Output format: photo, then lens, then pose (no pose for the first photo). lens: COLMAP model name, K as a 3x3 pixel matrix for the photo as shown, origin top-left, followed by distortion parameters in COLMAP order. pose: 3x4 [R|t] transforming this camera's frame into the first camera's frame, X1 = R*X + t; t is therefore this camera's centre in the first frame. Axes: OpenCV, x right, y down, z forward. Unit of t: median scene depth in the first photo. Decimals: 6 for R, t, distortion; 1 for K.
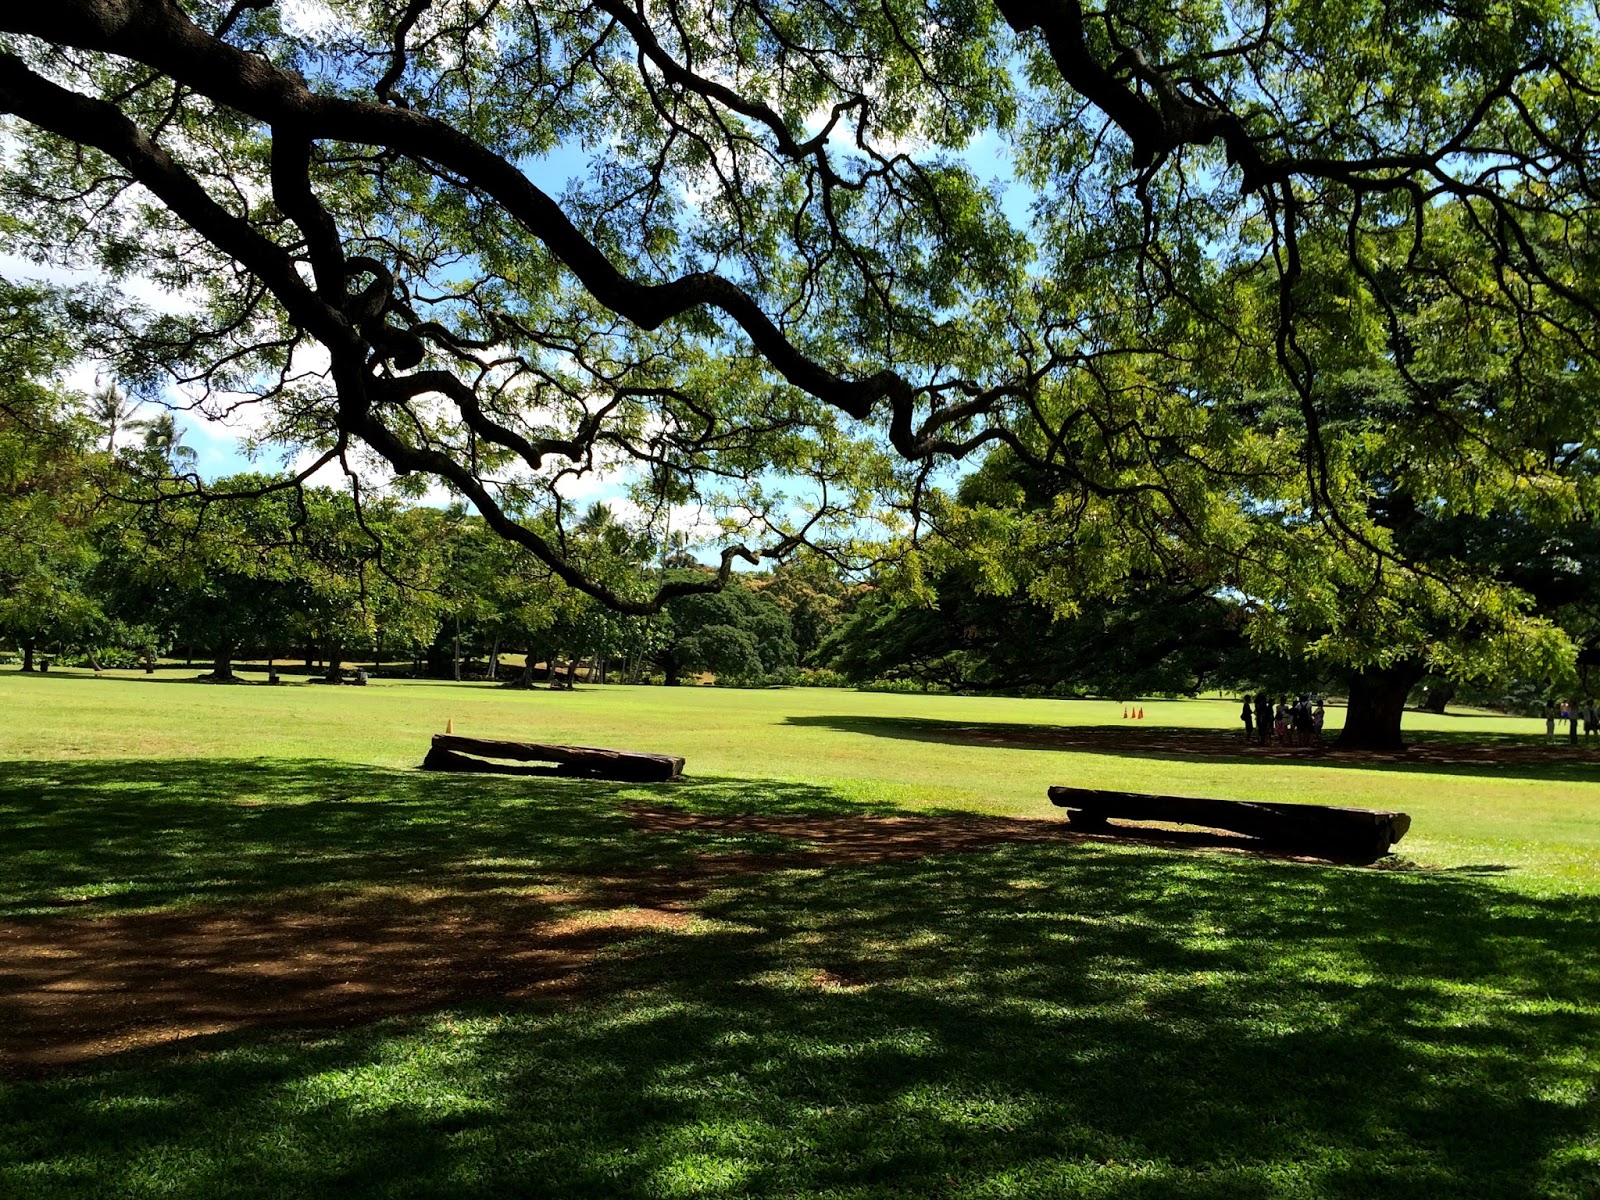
lens RADIAL K [[1500.8, 0, 800.0], [0, 1500.8, 600.0], [0, 0, 1]] dist [0.012656, 0.000946]
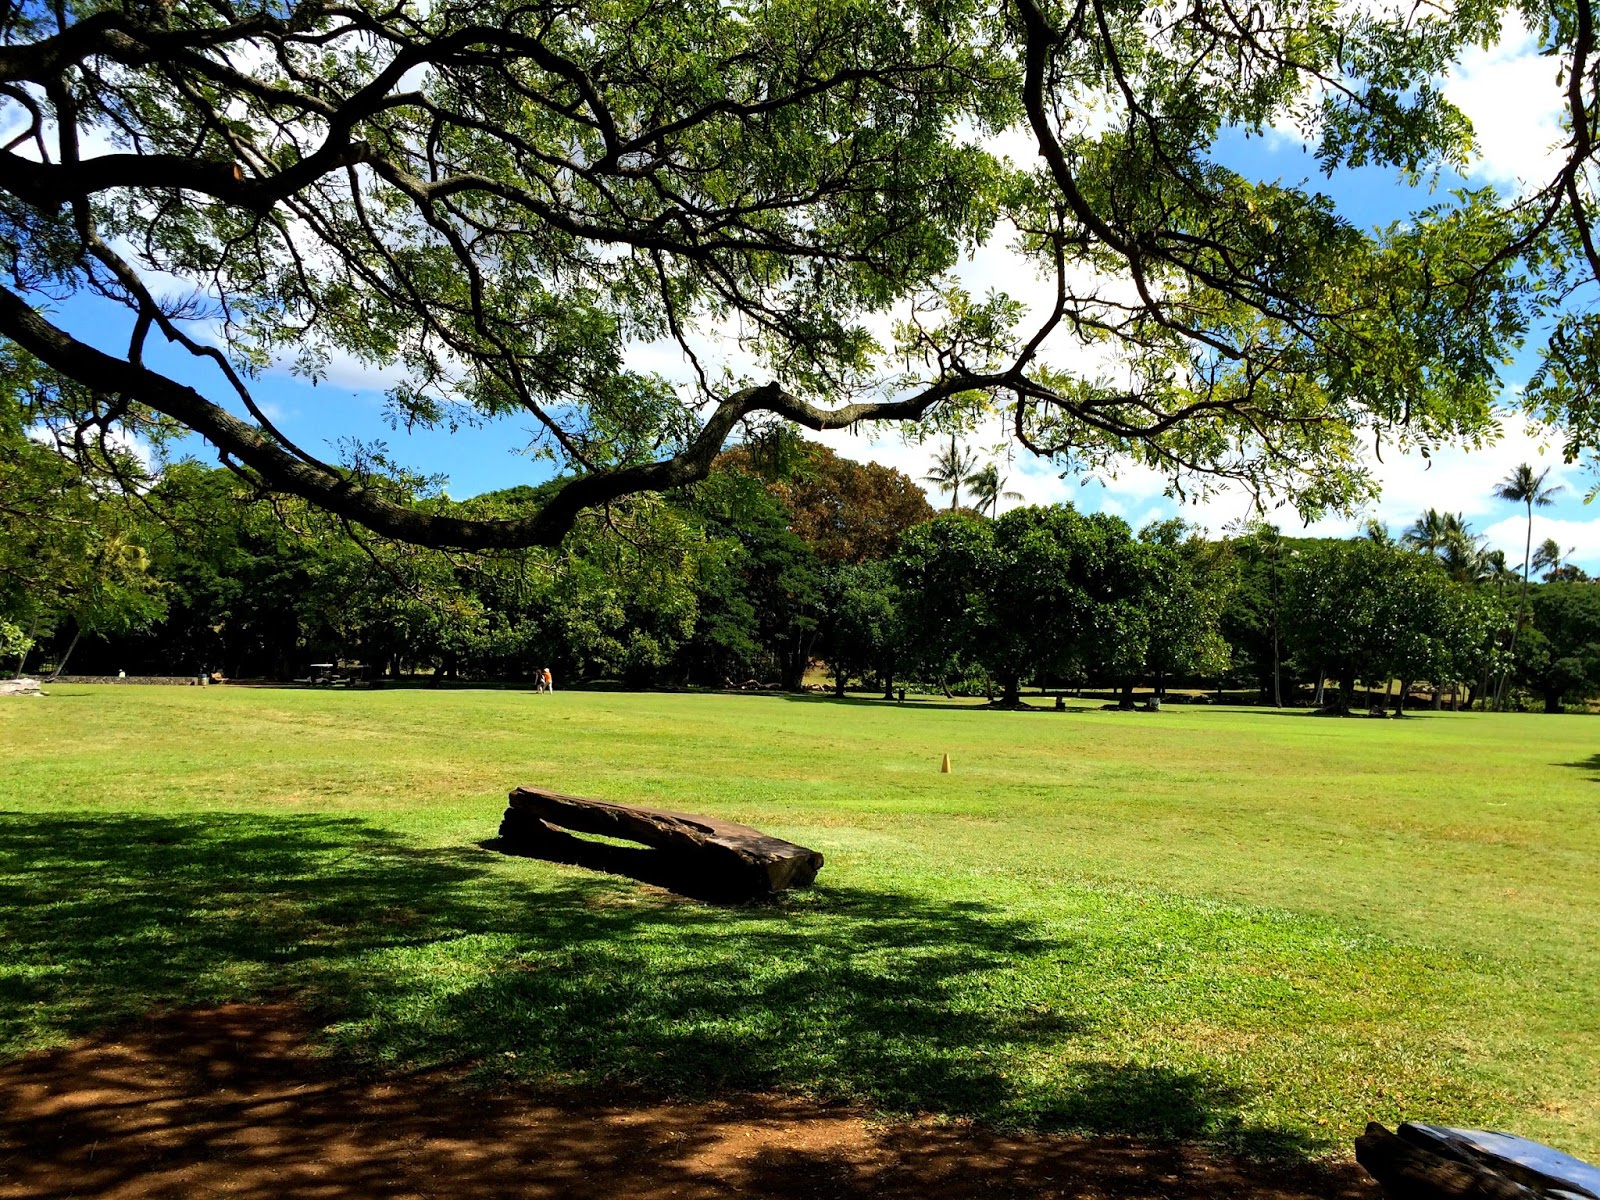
lens RADIAL K [[1334.9, 0, 800.0], [0, 1334.9, 600.0], [0, 0, 1]] dist [0.021798, -0.000971]
pose [[0.807379, -0.048816, -0.588011, 0.041587], [0.032862, 0.998745, -0.037792, 0.008788], [0.589118, 0.011189, 0.807970, 0.144872]]
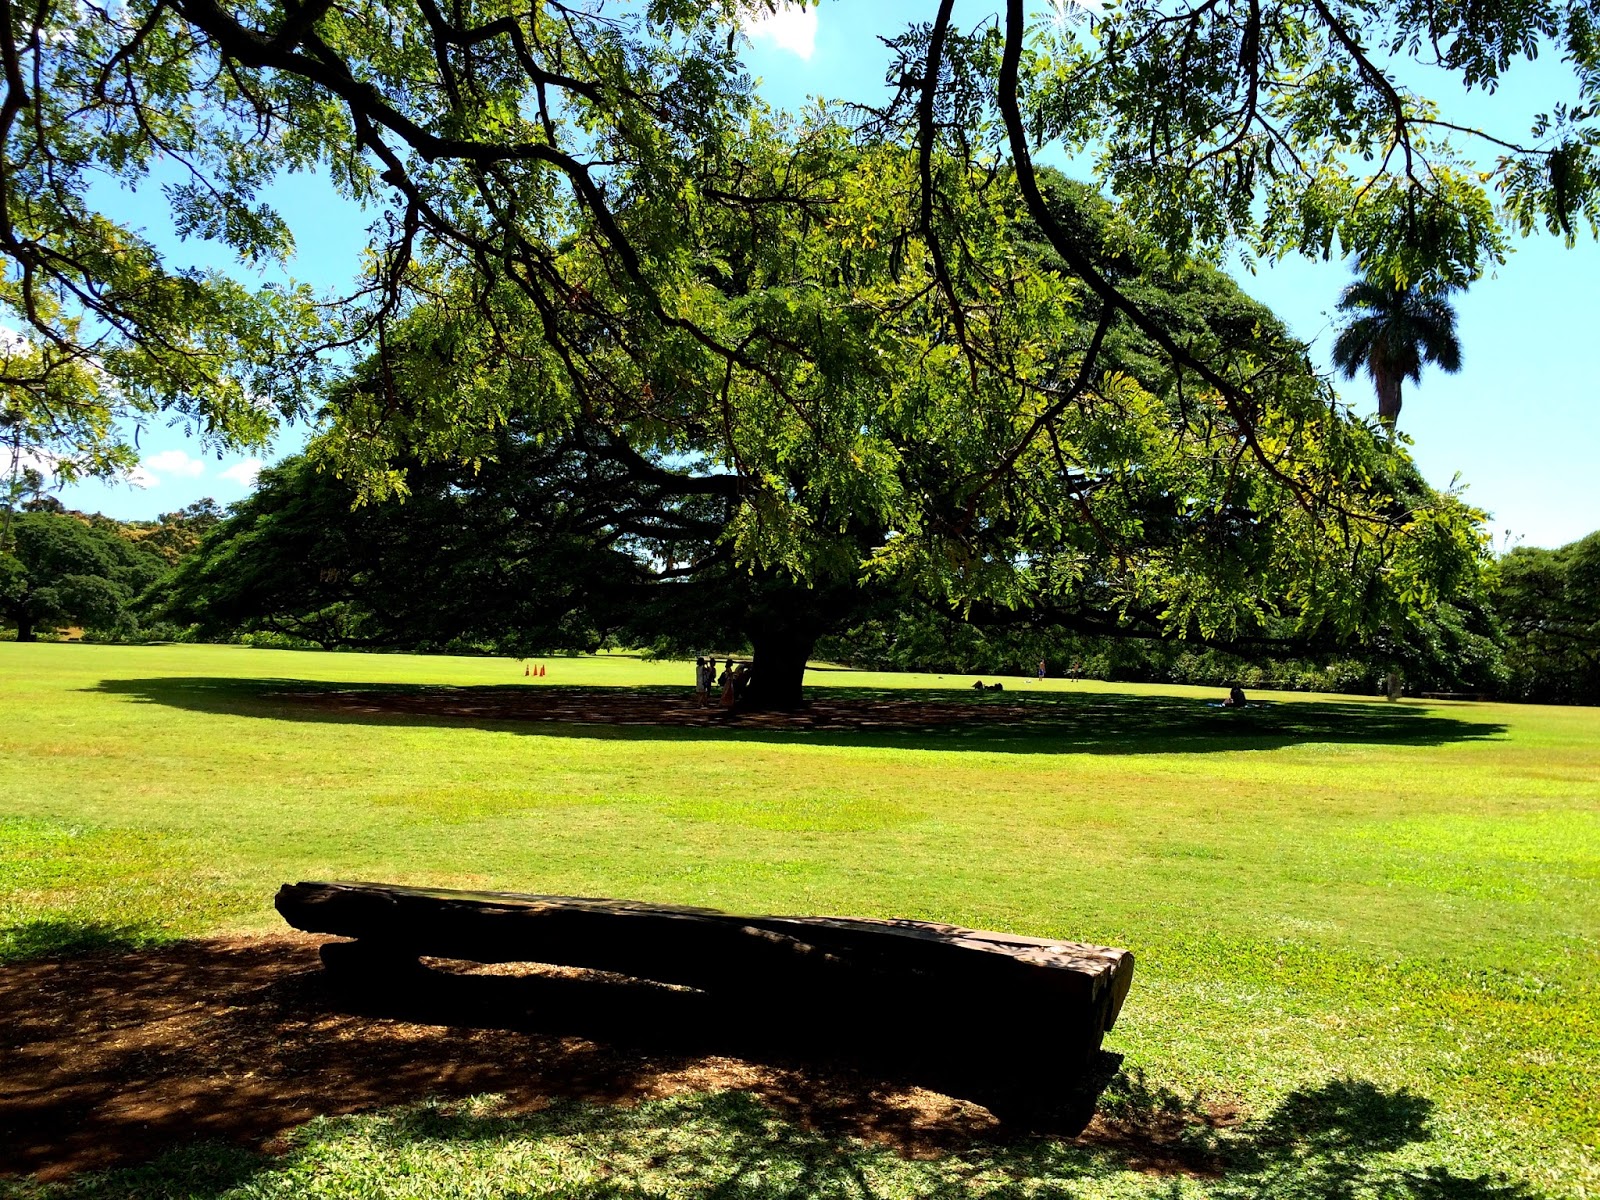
lens RADIAL K [[1334.9, 0, 800.0], [0, 1334.9, 600.0], [0, 0, 1]] dist [0.021798, -0.000971]
pose [[0.916926, 0.015438, 0.398759, 0.029430], [-0.025474, 0.999478, 0.019882, 0.007014], [-0.398244, -0.028388, 0.916840, 0.122693]]
